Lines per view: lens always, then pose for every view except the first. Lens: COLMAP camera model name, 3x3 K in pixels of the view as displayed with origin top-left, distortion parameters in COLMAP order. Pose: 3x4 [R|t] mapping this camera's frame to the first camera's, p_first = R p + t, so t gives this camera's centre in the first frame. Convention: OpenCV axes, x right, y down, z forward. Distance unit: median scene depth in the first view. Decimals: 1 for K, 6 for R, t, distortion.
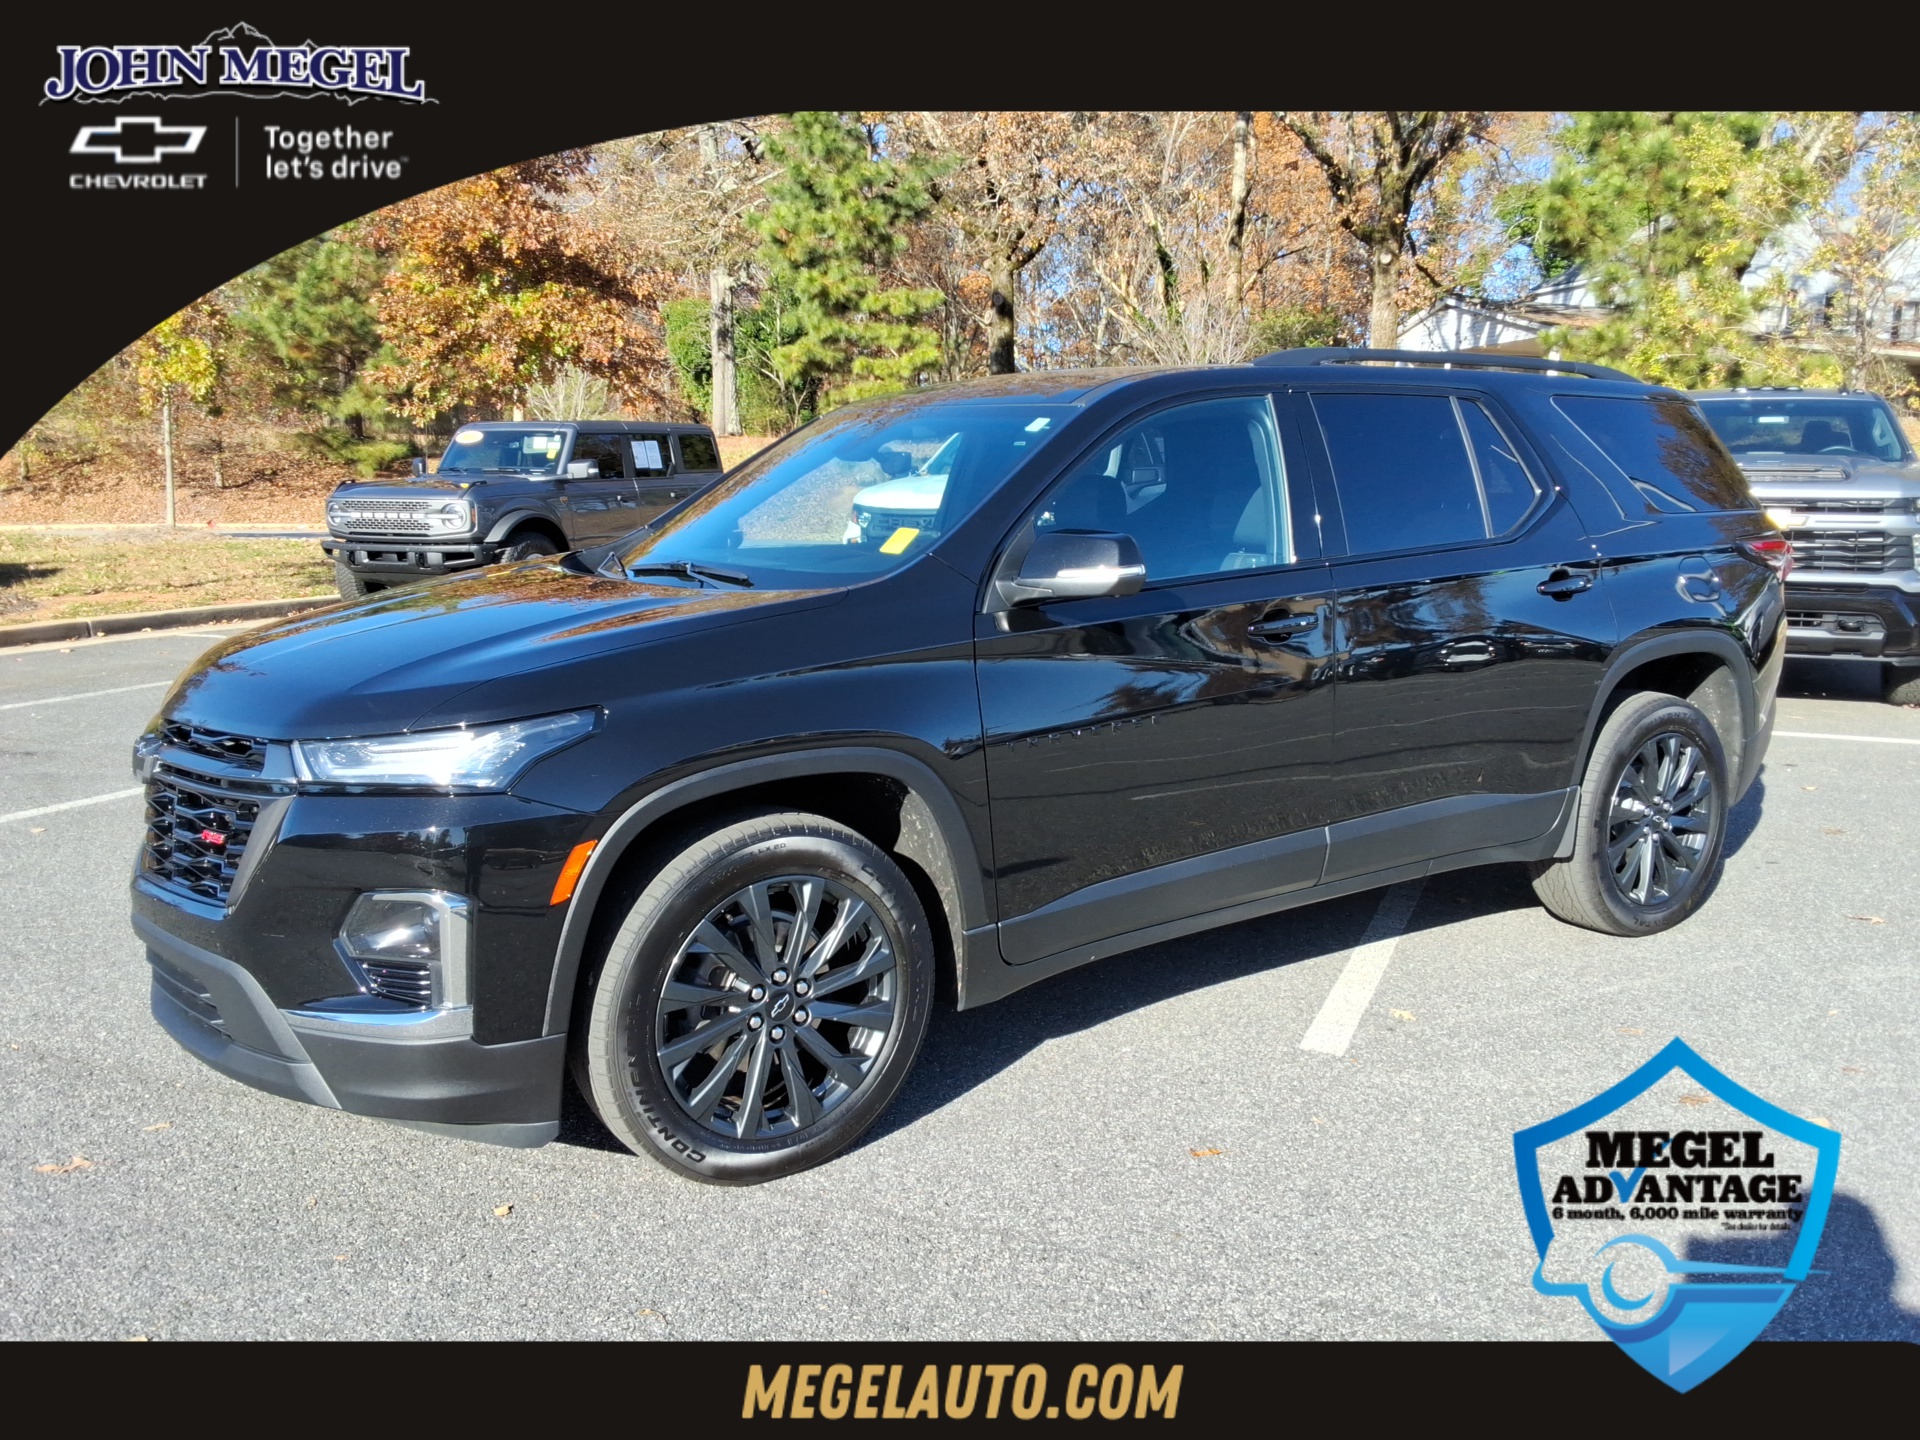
lens RADIAL K [[1540.7, 0, 983.0], [0, 1540.7, 711.2], [0, 0, 1]] dist [0.115666, -0.167700]
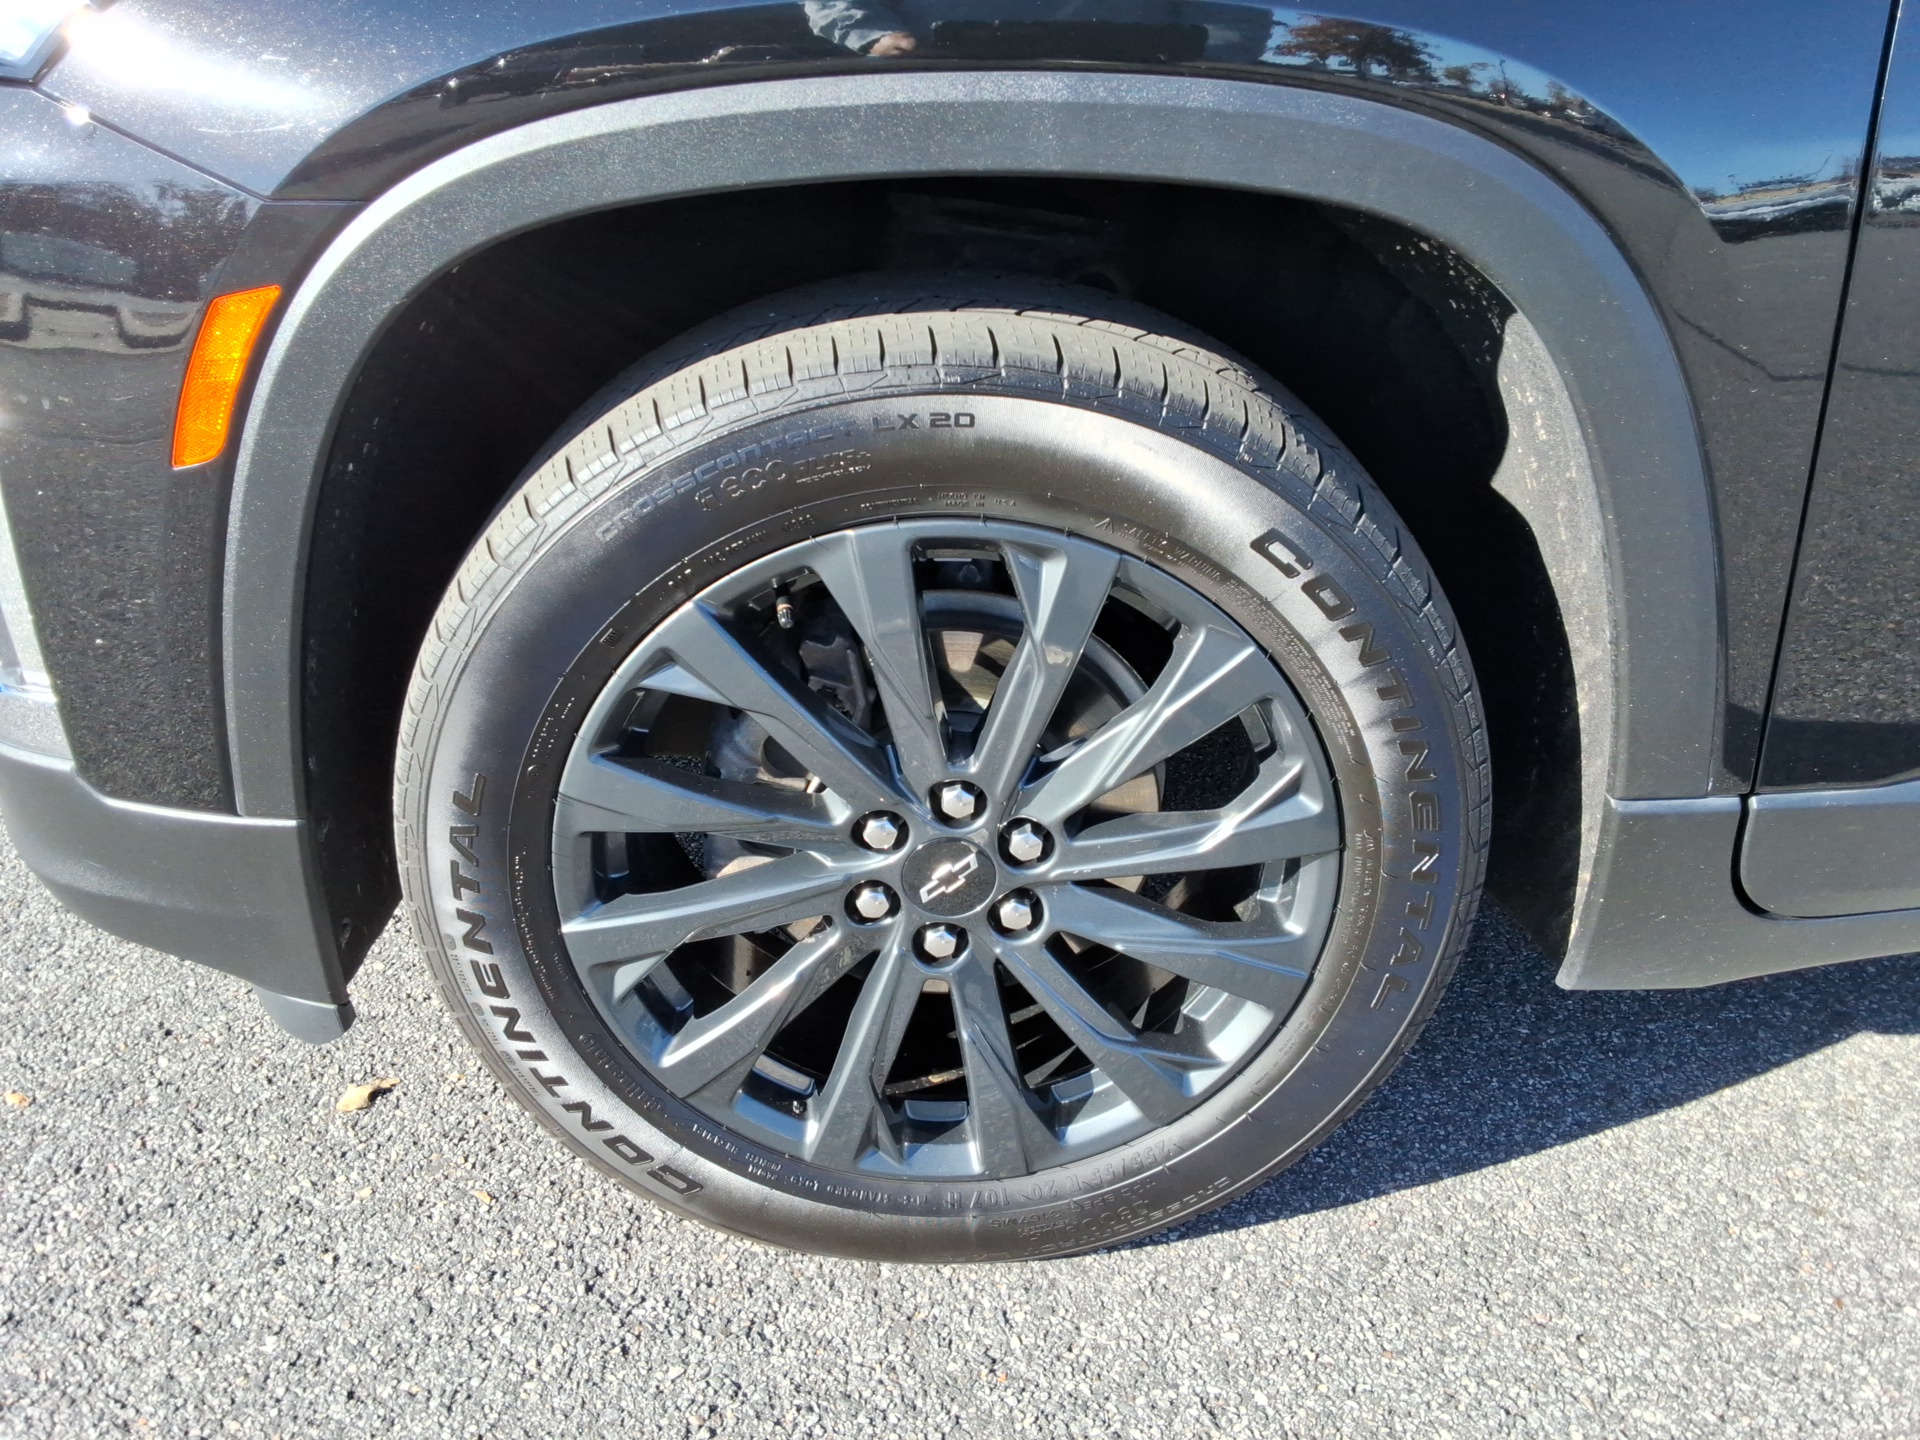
lens RADIAL K [[1567.9, 0, 970.5], [0, 1567.9, 697.2], [0, 0, 1]] dist [0.112776, -0.185226]
pose [[0.832068, 0.283162, -0.476951, 0.005850], [-0.113072, 0.928412, 0.353930, 0.005963], [0.543026, -0.240564, 0.804520, 0.152106]]
